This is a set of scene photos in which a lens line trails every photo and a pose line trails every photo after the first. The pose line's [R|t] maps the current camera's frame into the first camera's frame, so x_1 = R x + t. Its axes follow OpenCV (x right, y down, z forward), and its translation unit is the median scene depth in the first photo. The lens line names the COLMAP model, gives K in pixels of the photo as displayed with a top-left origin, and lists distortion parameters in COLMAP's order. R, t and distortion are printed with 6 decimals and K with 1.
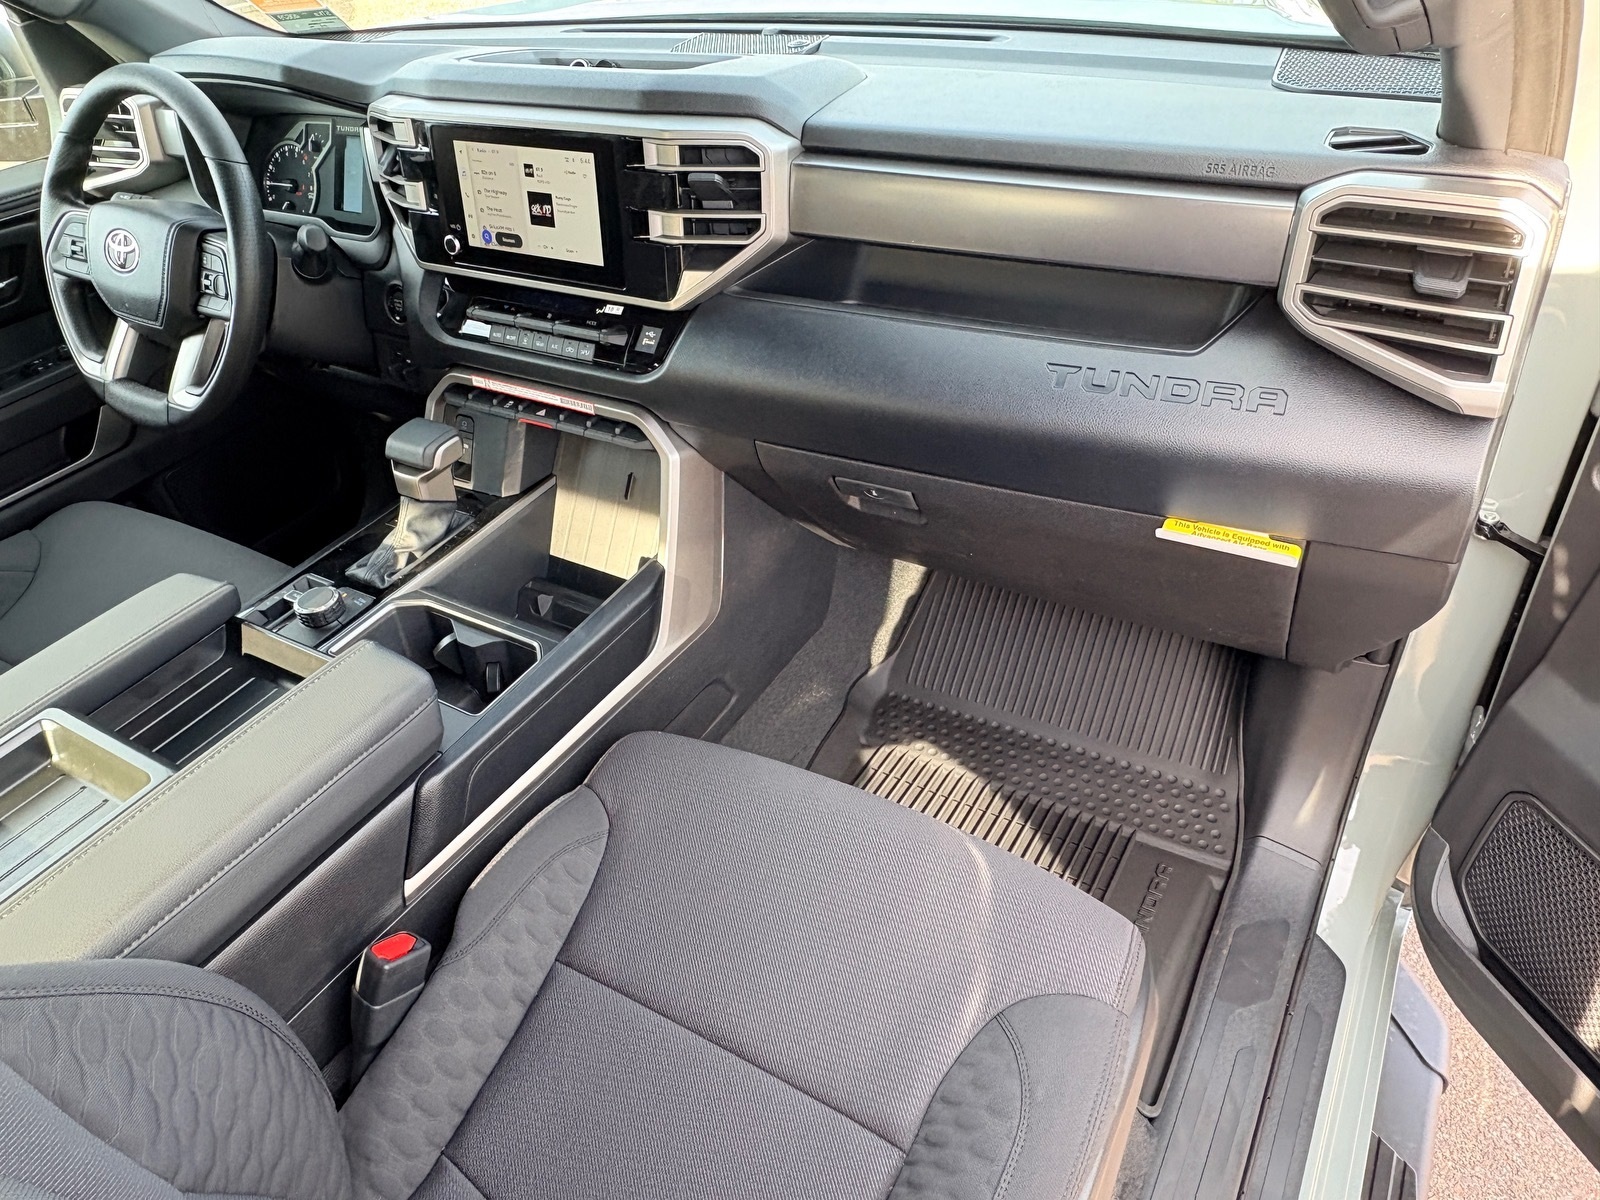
lens RADIAL K [[1067.2, 0, 789.6], [0, 1067.2, 609.3], [0, 0, 1]] dist [0.000064, -0.005928]
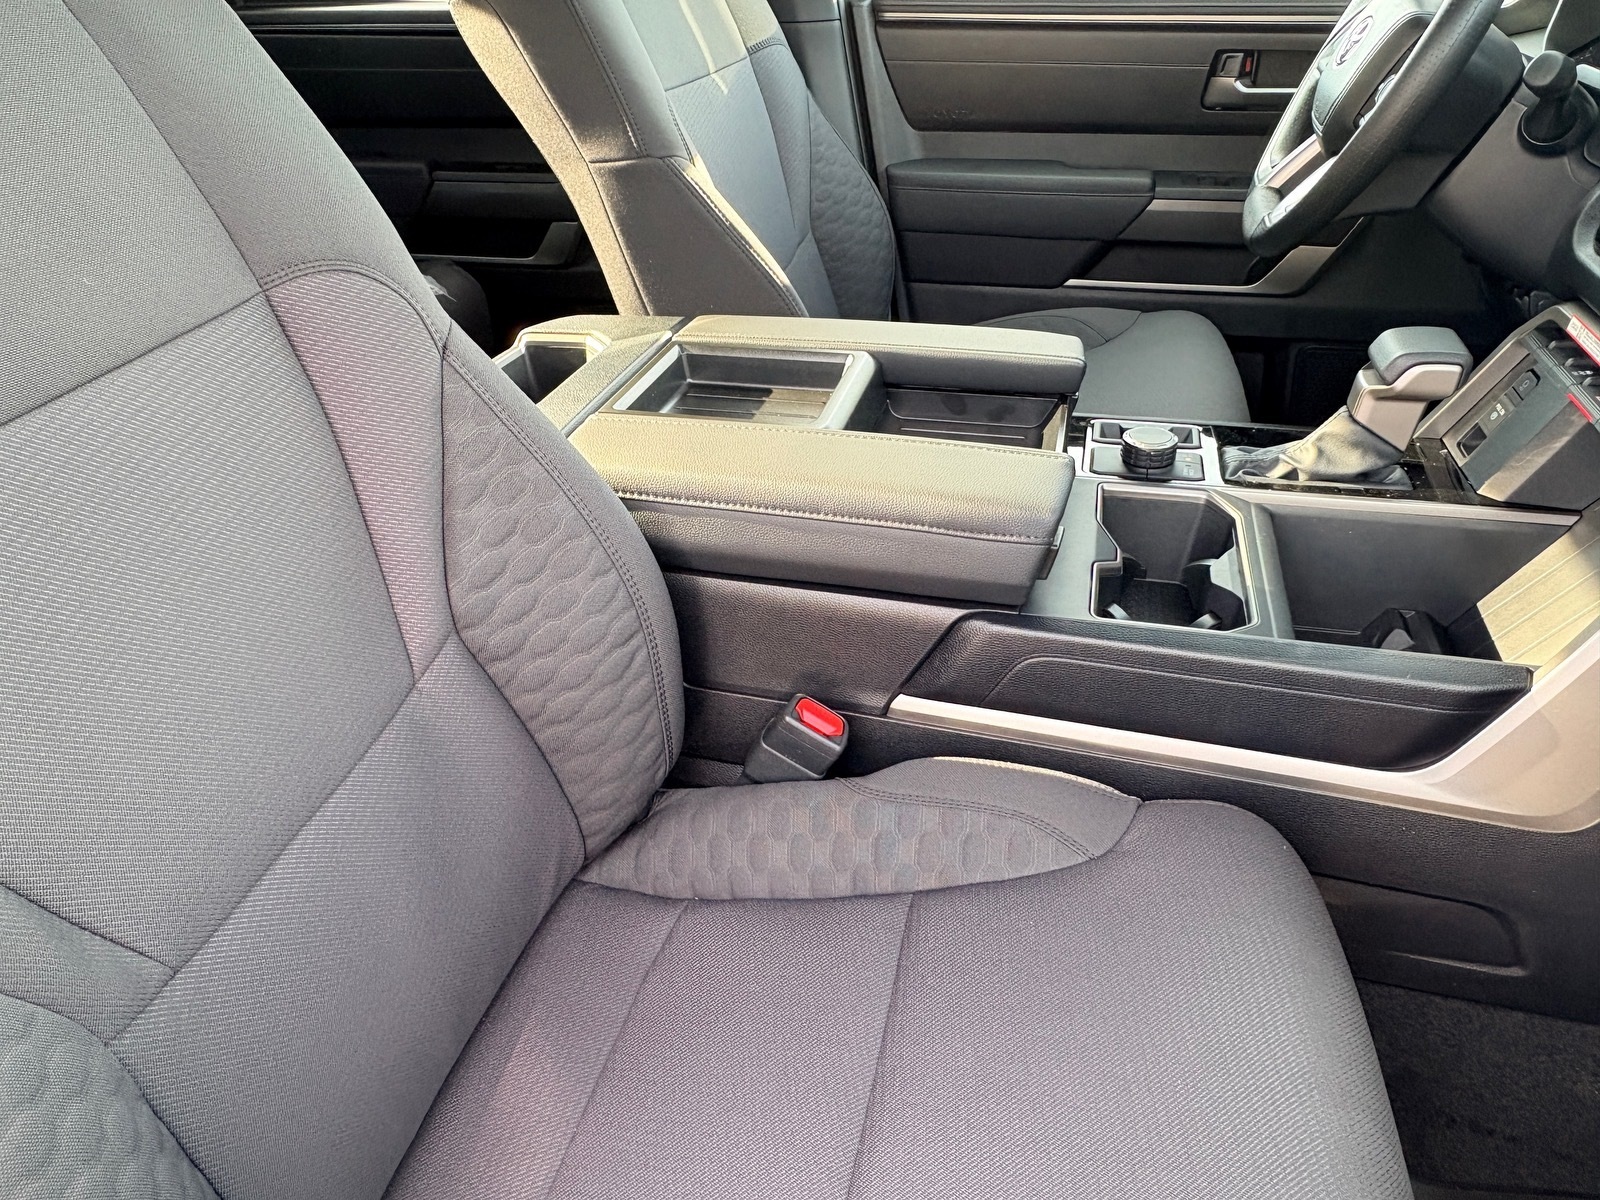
lens RADIAL K [[1067.2, 0, 789.6], [0, 1067.2, 609.3], [0, 0, 1]] dist [0.000064, -0.005928]
pose [[0.258459, 0.580482, -0.772166, 0.201881], [-0.578349, 0.733225, 0.357623, -0.043838], [0.773765, 0.354150, 0.525230, 0.365282]]
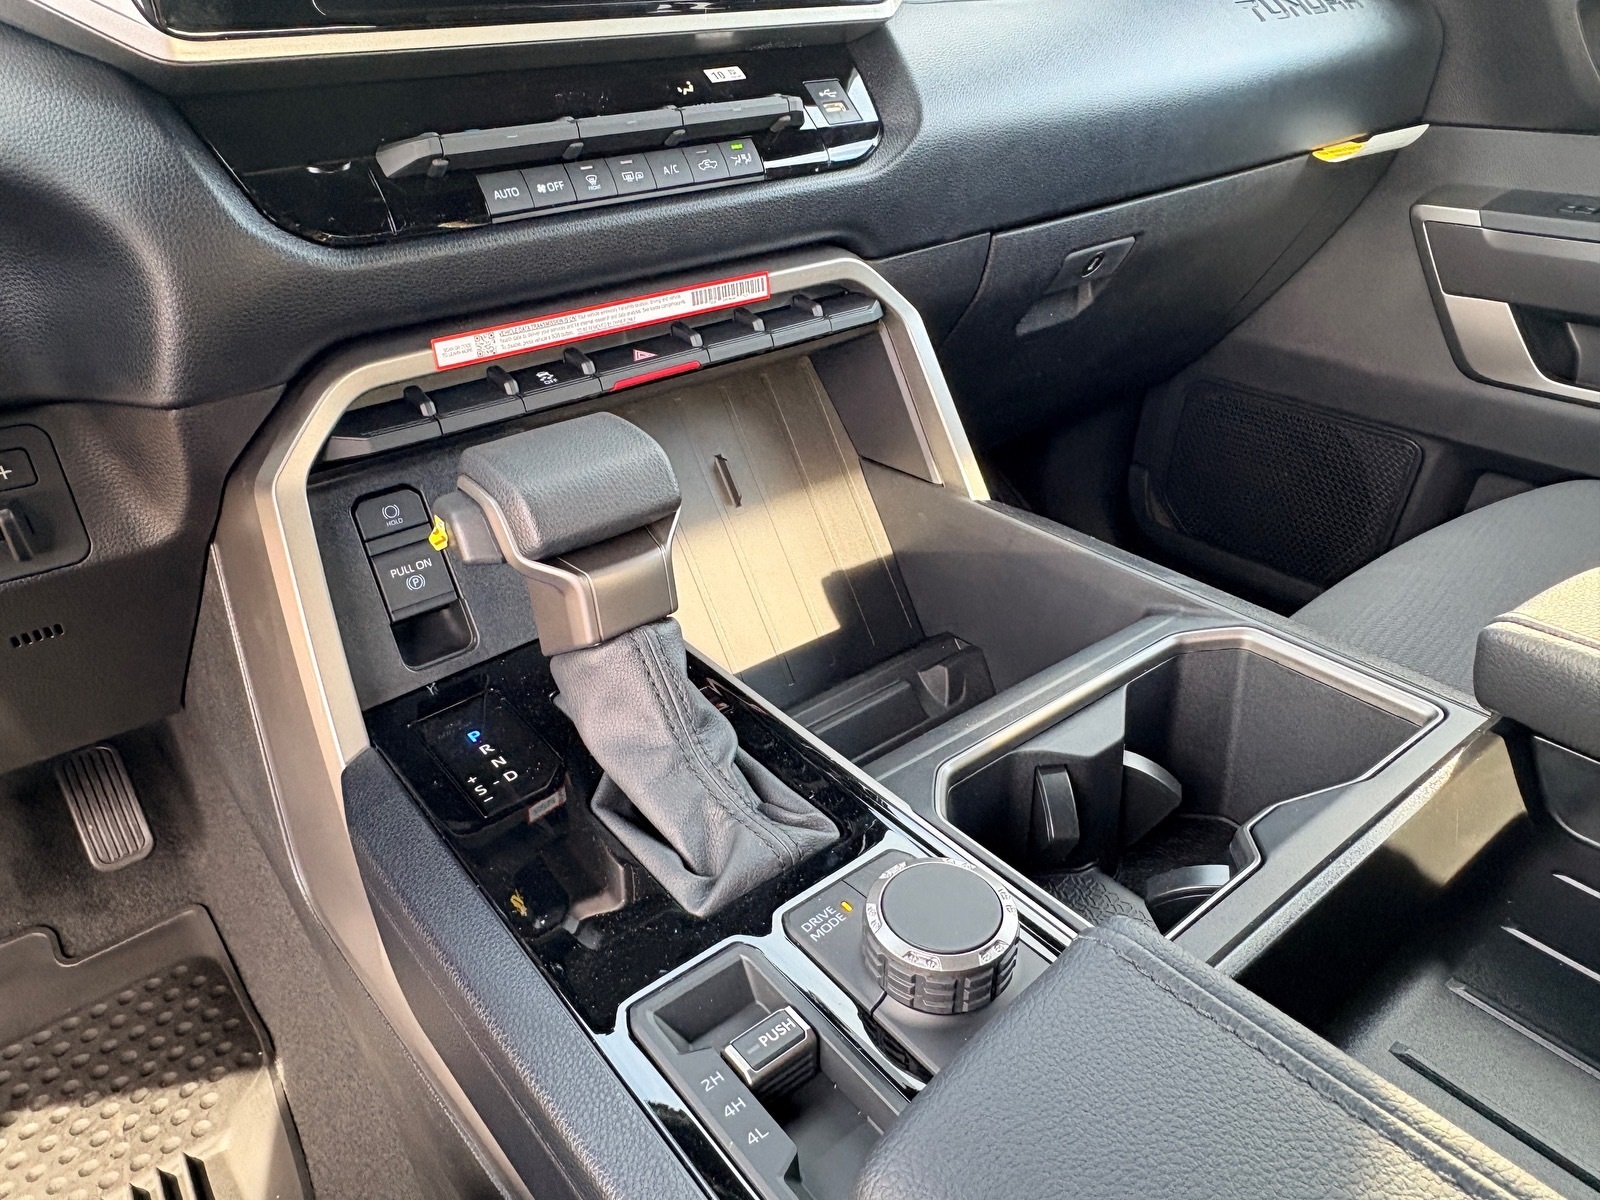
lens RADIAL K [[1067.2, 0, 789.6], [0, 1067.2, 609.3], [0, 0, 1]] dist [0.000064, -0.005928]
pose [[0.355337, -0.416957, 0.836590, -0.662510], [0.574565, 0.803384, 0.156364, -0.143948], [-0.737300, 0.425113, 0.525041, 0.826506]]
